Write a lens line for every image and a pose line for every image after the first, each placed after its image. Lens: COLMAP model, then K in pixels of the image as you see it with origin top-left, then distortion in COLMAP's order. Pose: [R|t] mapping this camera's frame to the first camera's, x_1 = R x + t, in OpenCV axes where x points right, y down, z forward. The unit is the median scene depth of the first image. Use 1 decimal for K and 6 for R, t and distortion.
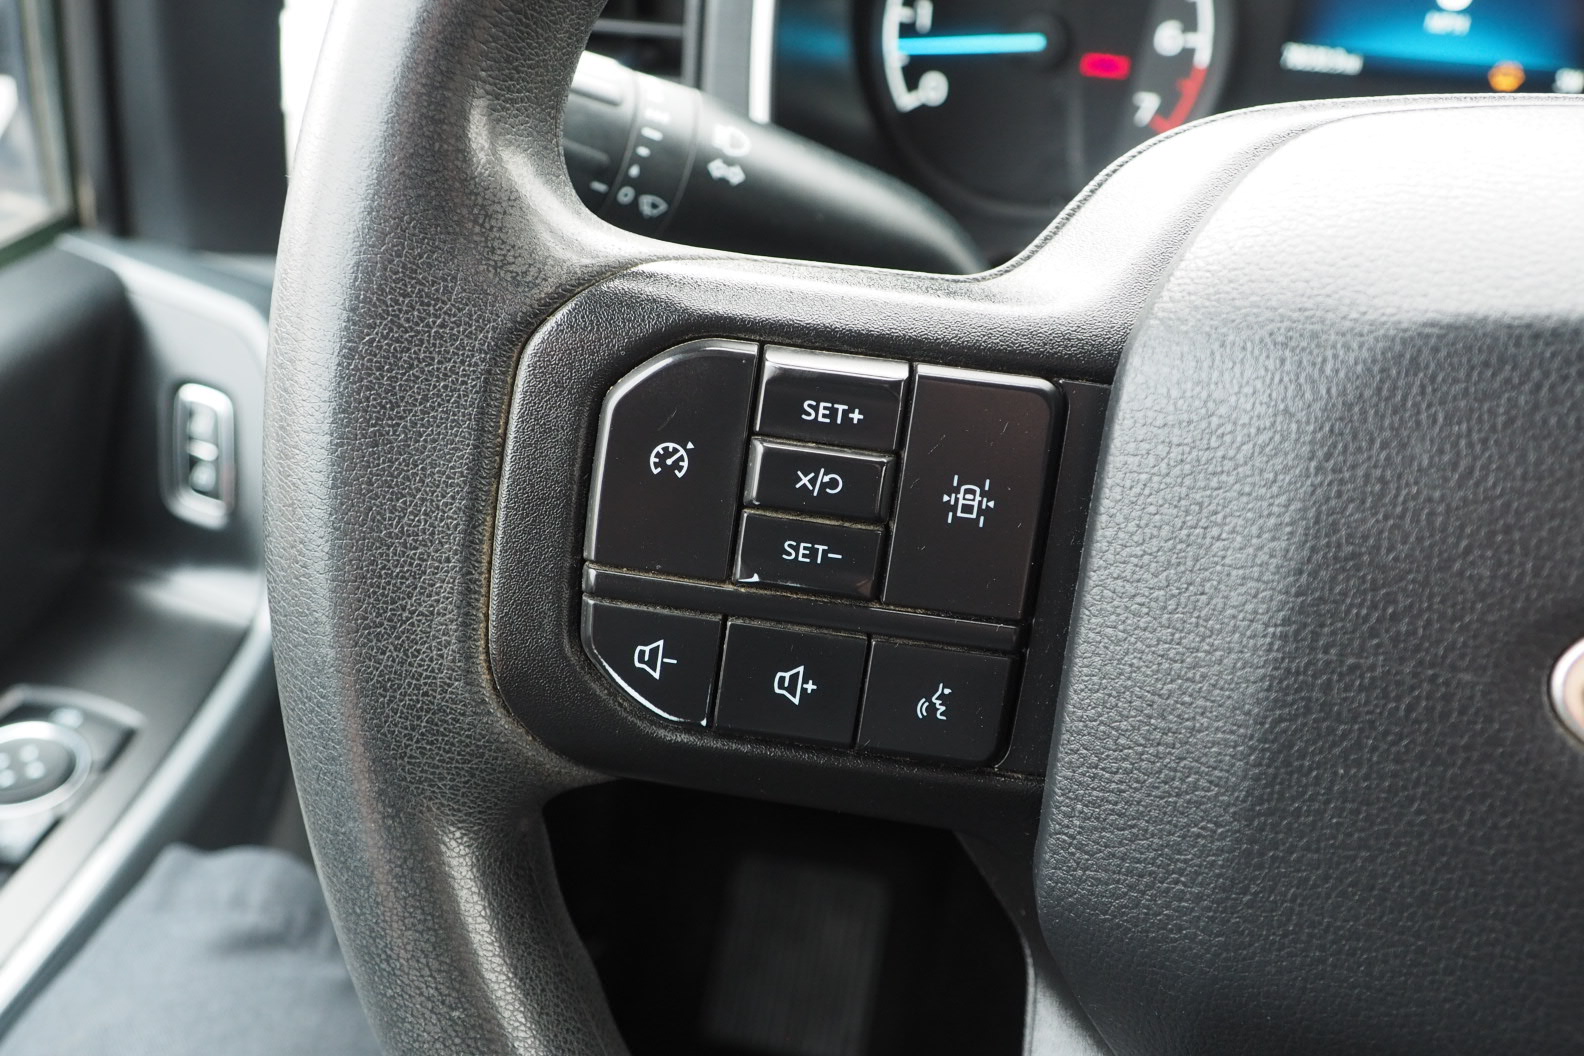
lens RADIAL K [[1433.9, 0, 790.4], [0, 1433.9, 526.5], [0, 0, 1]] dist [0.002916, -0.047916]
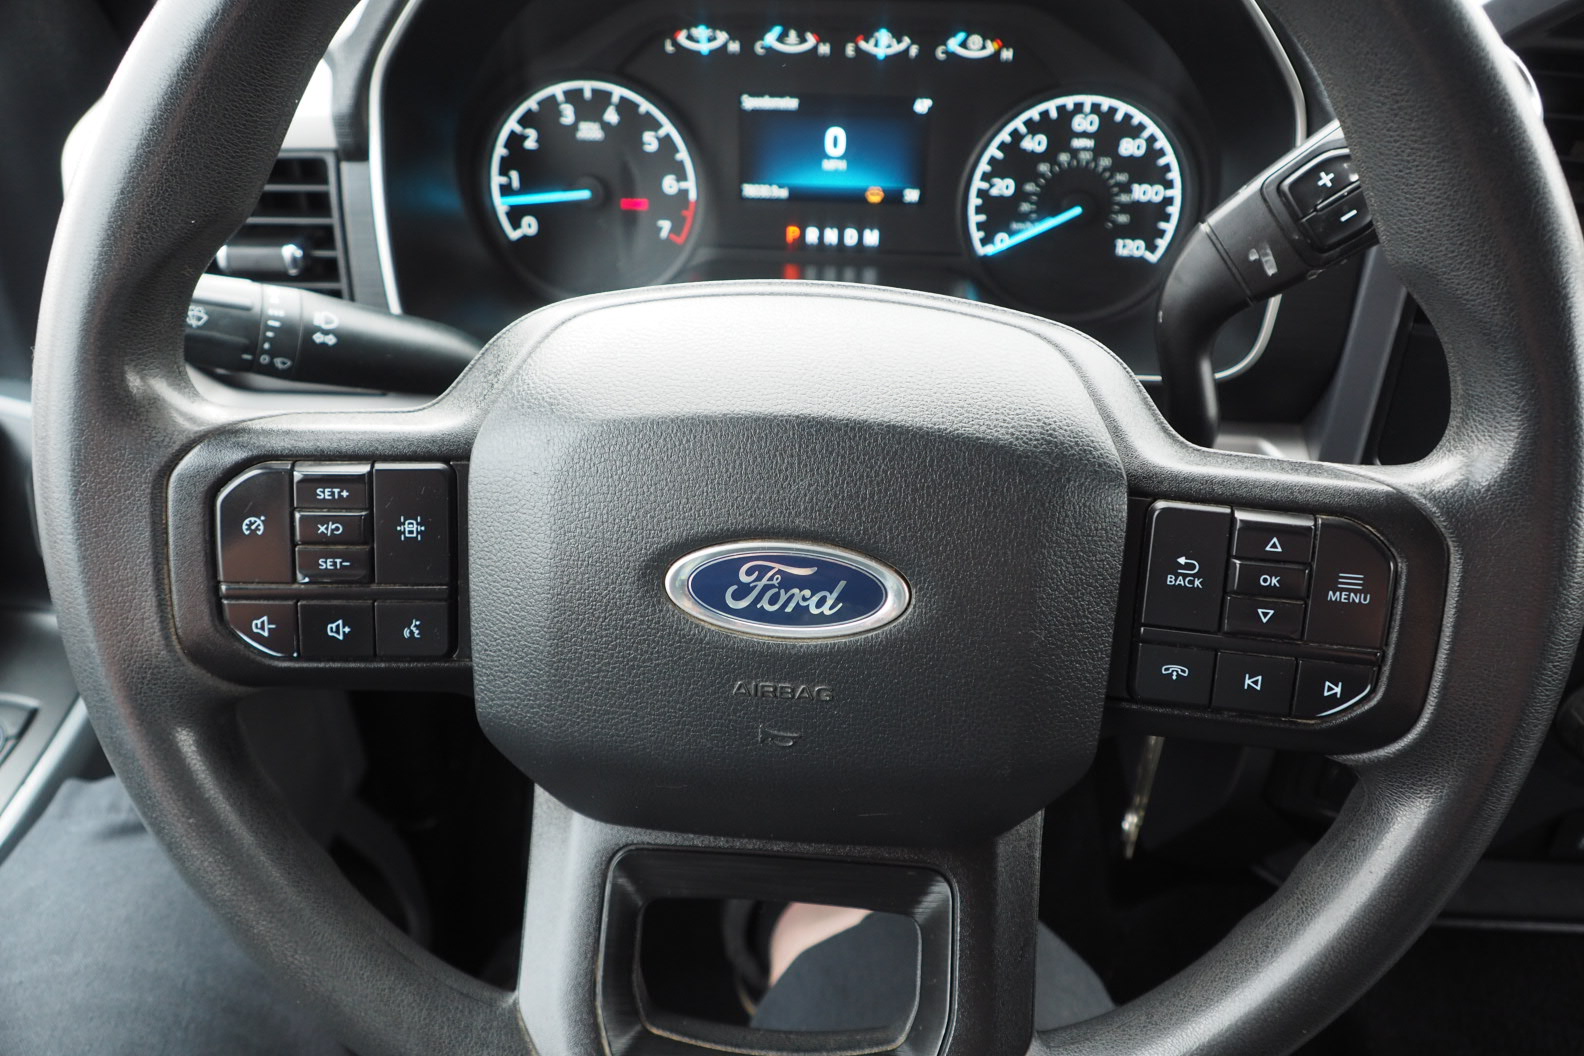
lens RADIAL K [[1131.4, 0, 789.6], [0, 1131.4, 532.3], [0, 0, 1]] dist [-0.036828, 0.011394]
pose [[0.982283, -0.122633, 0.141705, 0.411540], [0.115770, 0.991711, 0.055736, -0.037911], [-0.147365, -0.038343, 0.988339, -0.622764]]
